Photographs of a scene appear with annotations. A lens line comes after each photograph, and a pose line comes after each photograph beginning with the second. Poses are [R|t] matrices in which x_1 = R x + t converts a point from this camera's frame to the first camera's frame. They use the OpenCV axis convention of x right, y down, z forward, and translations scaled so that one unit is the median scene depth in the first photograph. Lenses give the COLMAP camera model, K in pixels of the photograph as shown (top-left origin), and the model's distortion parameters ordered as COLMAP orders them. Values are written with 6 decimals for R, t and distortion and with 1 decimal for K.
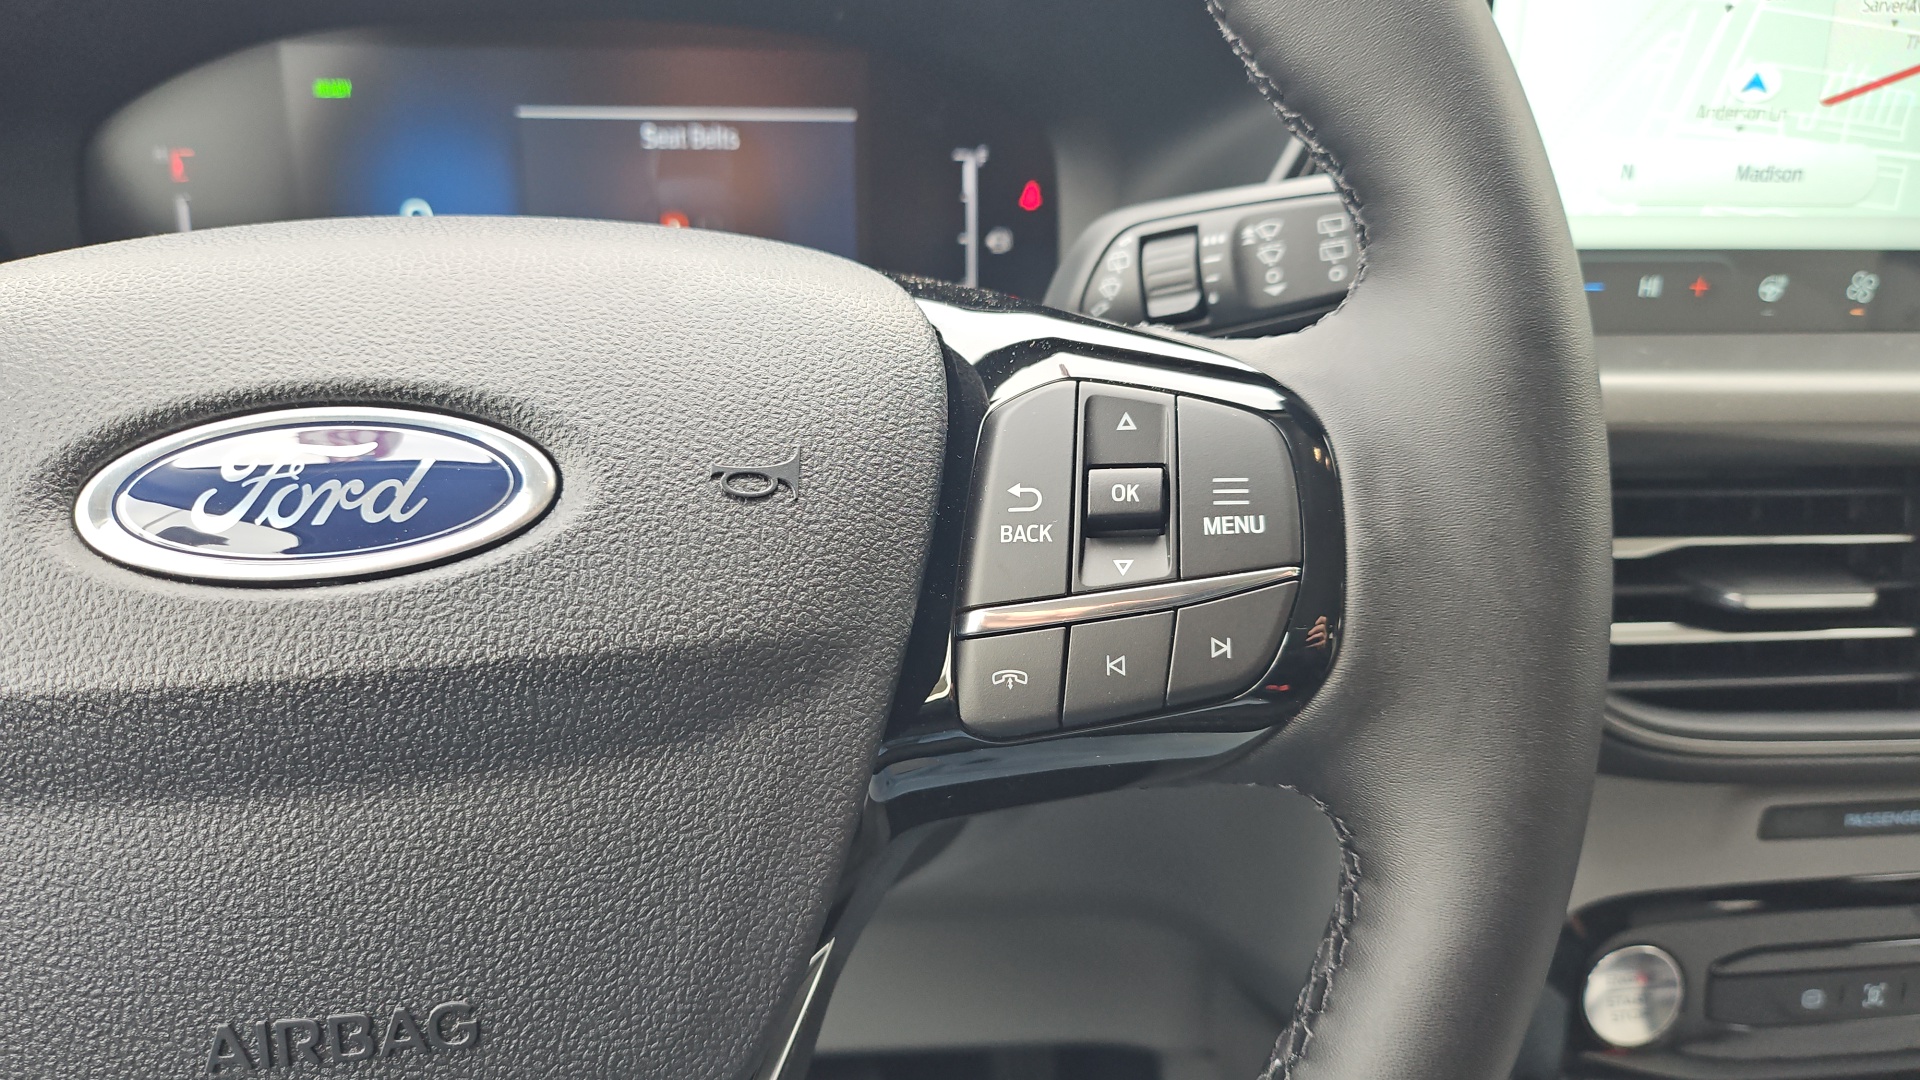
lens RADIAL K [[1376.1, 0, 960.7], [0, 1376.1, 550.6], [0, 0, 1]] dist [0.011788, -0.037402]
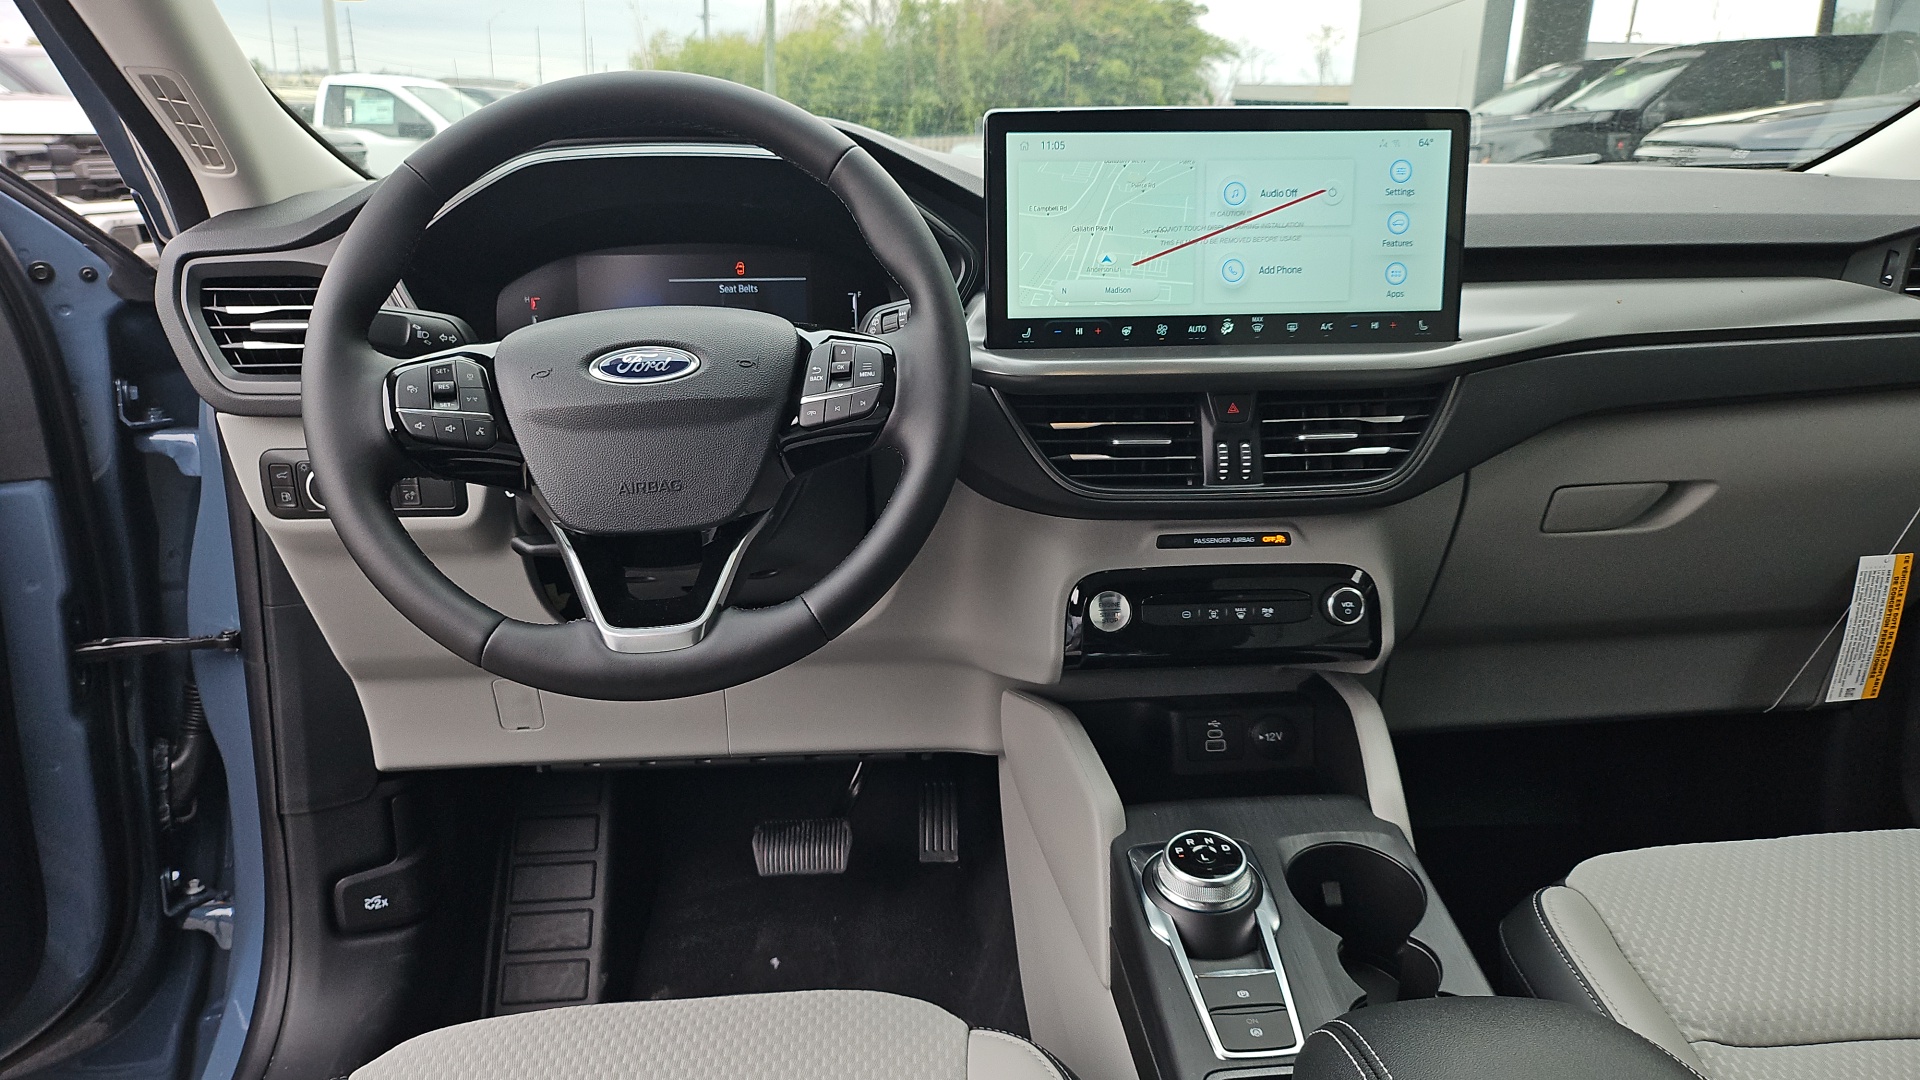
lens RADIAL K [[1376.1, 0, 978.6], [0, 1376.1, 539.4], [0, 0, 1]] dist [0.011788, -0.037402]
pose [[0.999350, -0.016354, -0.032117, 0.701841], [0.012343, 0.992535, -0.121332, 1.032386], [0.033861, 0.120857, 0.992092, -3.154522]]
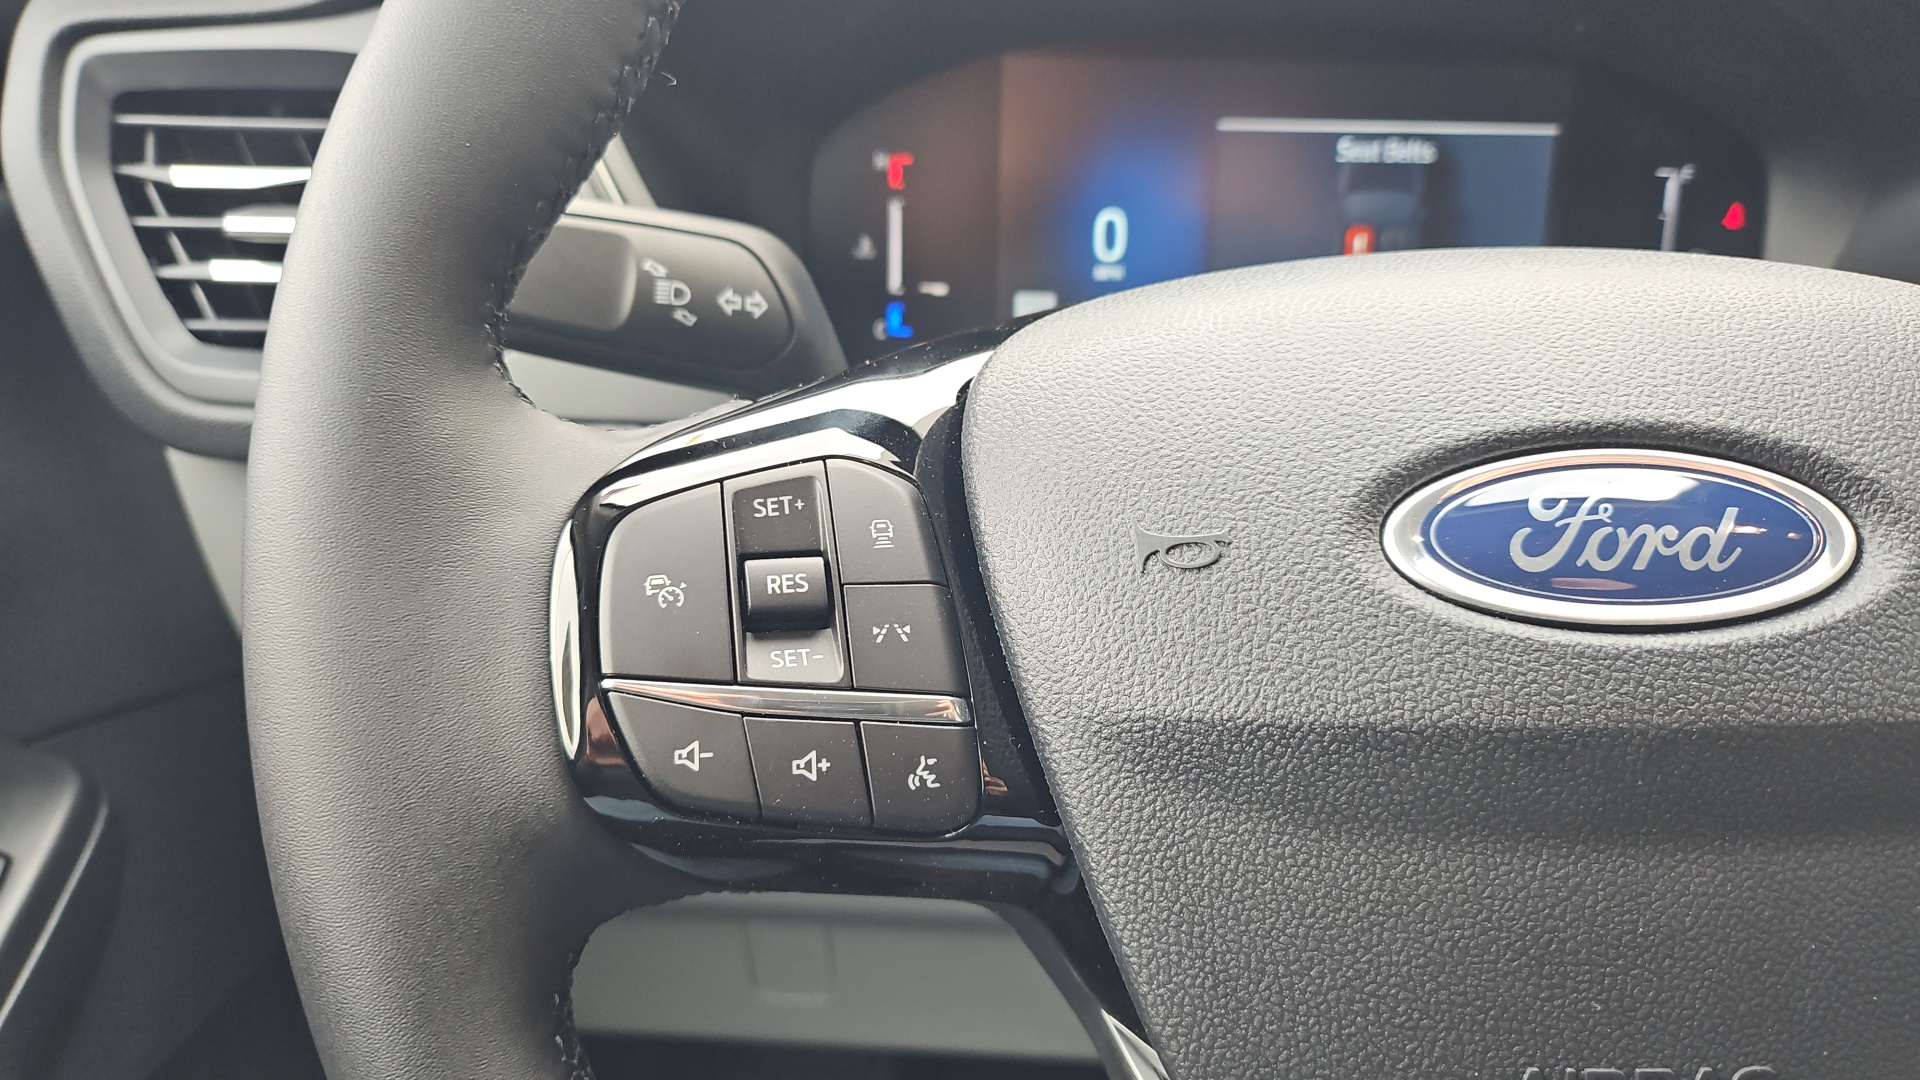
lens RADIAL K [[1376.1, 0, 956.1], [0, 1376.1, 529.9], [0, 0, 1]] dist [0.011788, -0.037402]
pose [[0.986766, 0.052468, -0.153424, -0.797370], [-0.053804, 0.998541, -0.004567, -0.016548], [0.152961, 0.012761, 0.988150, -0.050480]]
